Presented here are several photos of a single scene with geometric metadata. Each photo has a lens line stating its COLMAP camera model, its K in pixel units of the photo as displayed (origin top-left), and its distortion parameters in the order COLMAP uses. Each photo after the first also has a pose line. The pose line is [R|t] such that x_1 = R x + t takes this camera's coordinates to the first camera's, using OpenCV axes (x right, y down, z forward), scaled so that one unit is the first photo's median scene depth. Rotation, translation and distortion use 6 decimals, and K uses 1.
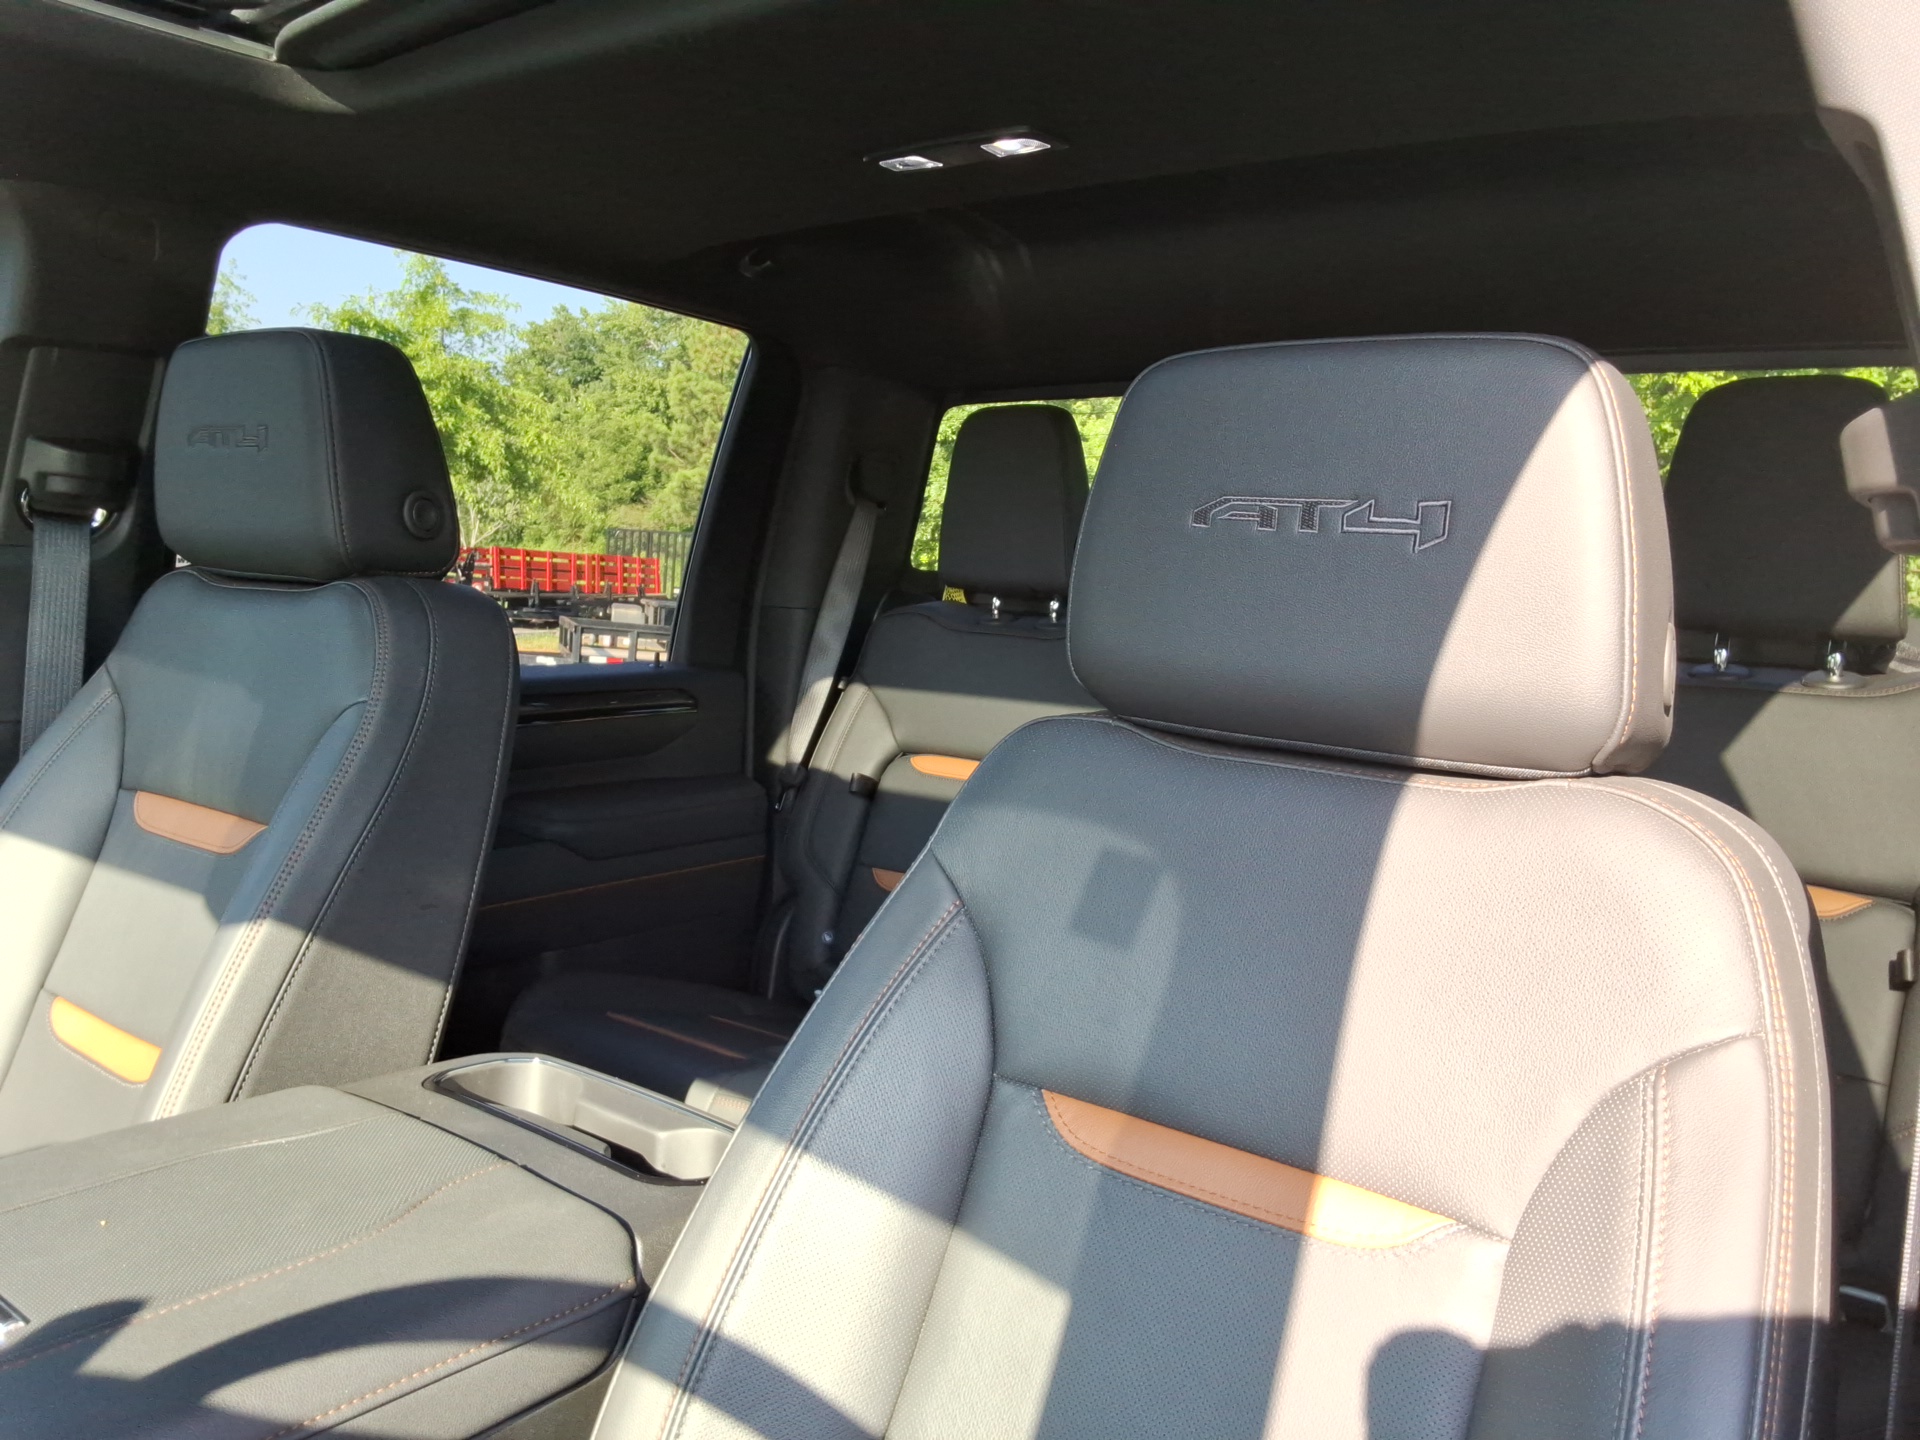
lens RADIAL K [[1537.0, 0, 967.1], [0, 1537.0, 714.8], [0, 0, 1]] dist [0.105786, -0.169224]
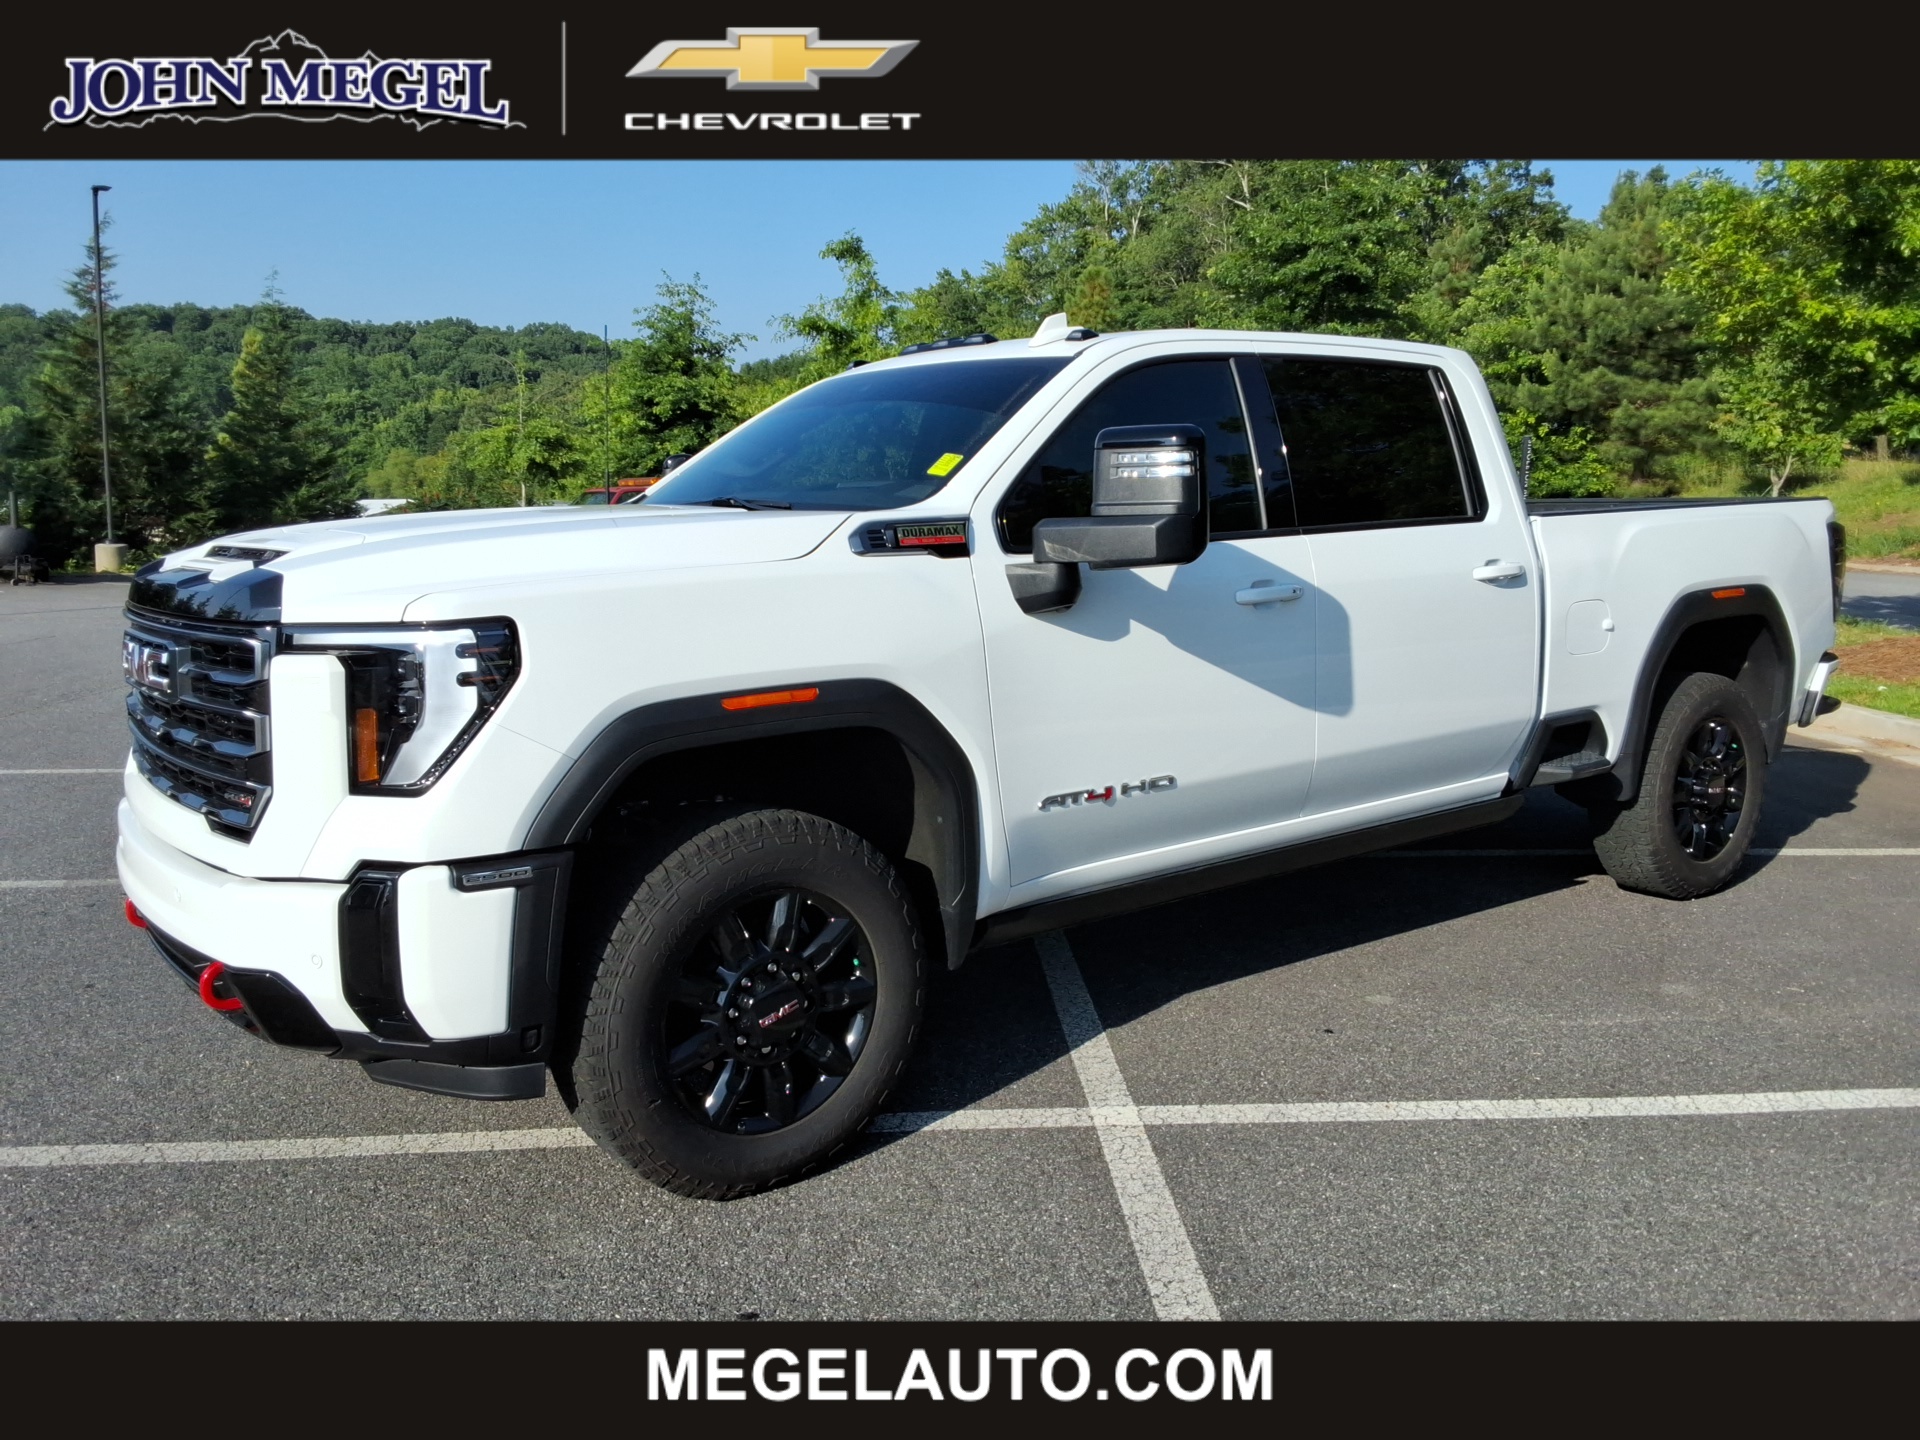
lens RADIAL K [[1537.0, 0, 961.5], [0, 1537.0, 694.6], [0, 0, 1]] dist [0.105786, -0.169224]
pose [[0.968519, -0.028474, -0.247307, 0.019635], [0.035373, 0.999098, 0.023498, 0.015724], [0.246415, -0.031506, 0.968652, -0.133110]]
